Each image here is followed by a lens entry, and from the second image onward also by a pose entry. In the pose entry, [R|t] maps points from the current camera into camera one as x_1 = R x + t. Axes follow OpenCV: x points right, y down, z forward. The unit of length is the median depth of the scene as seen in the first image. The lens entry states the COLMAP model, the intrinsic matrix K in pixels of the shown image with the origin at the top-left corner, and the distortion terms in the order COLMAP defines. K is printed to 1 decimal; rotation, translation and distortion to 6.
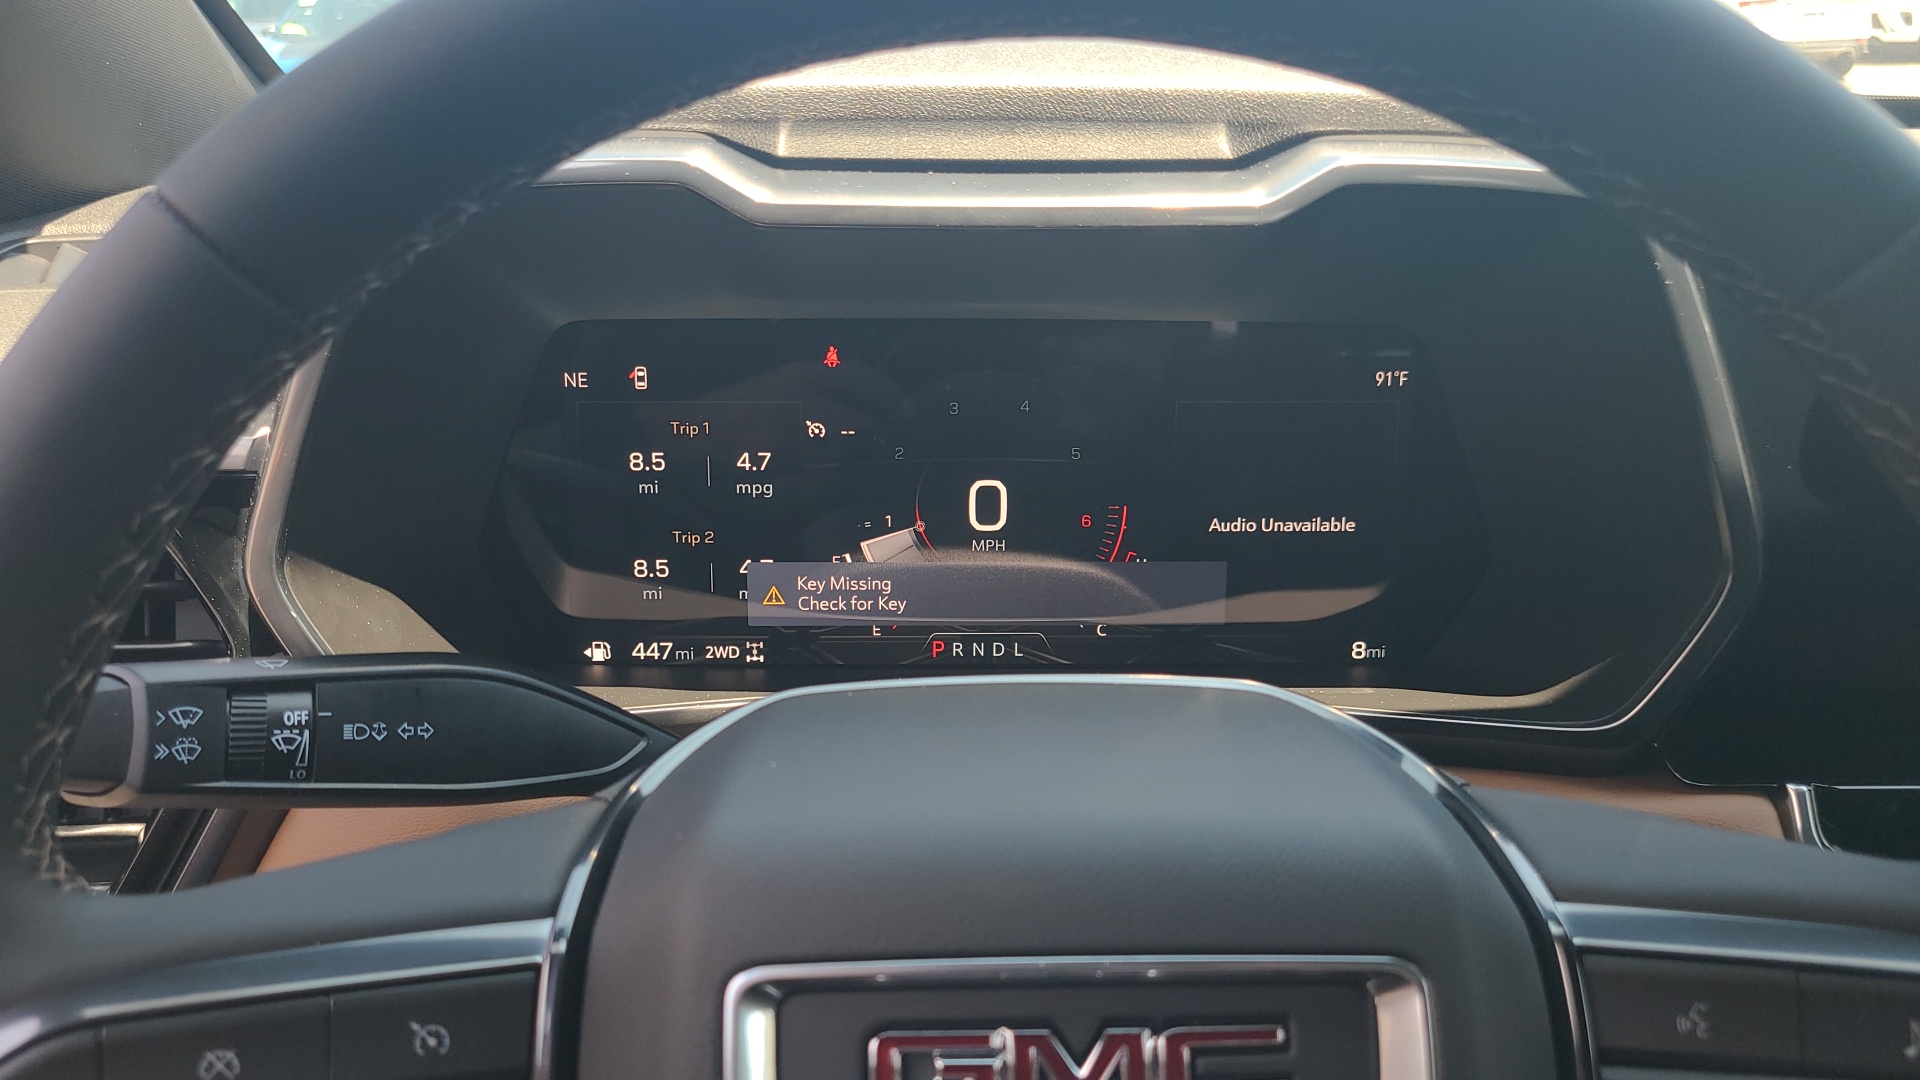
lens RADIAL K [[1431.7, 0, 979.7], [0, 1431.7, 573.0], [0, 0, 1]] dist [0.051413, -0.034069]
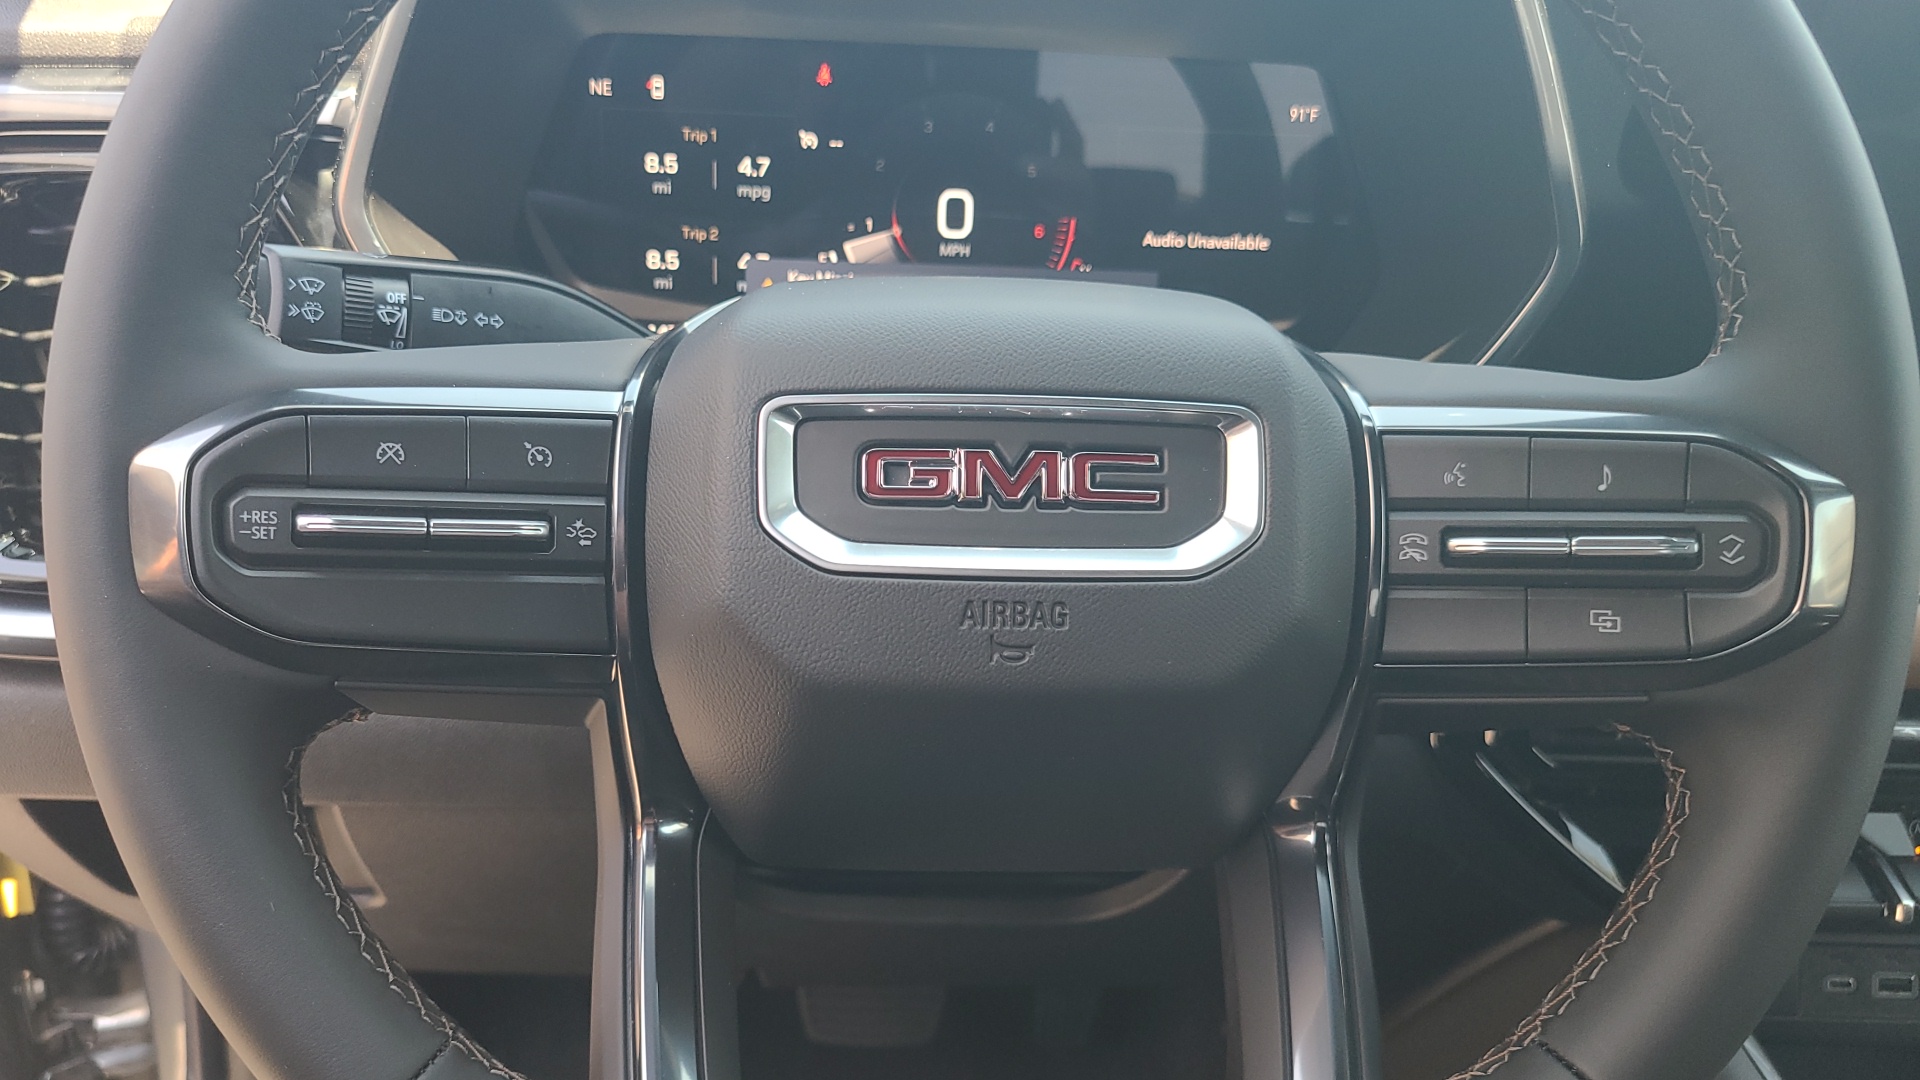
lens RADIAL K [[1431.7, 0, 972.4], [0, 1431.7, 536.9], [0, 0, 1]] dist [0.051413, -0.034069]
pose [[0.999238, 0.030565, 0.024272, -0.000589], [-0.031842, 0.998029, 0.054069, 0.192228], [-0.022571, -0.054801, 0.998242, -0.227663]]
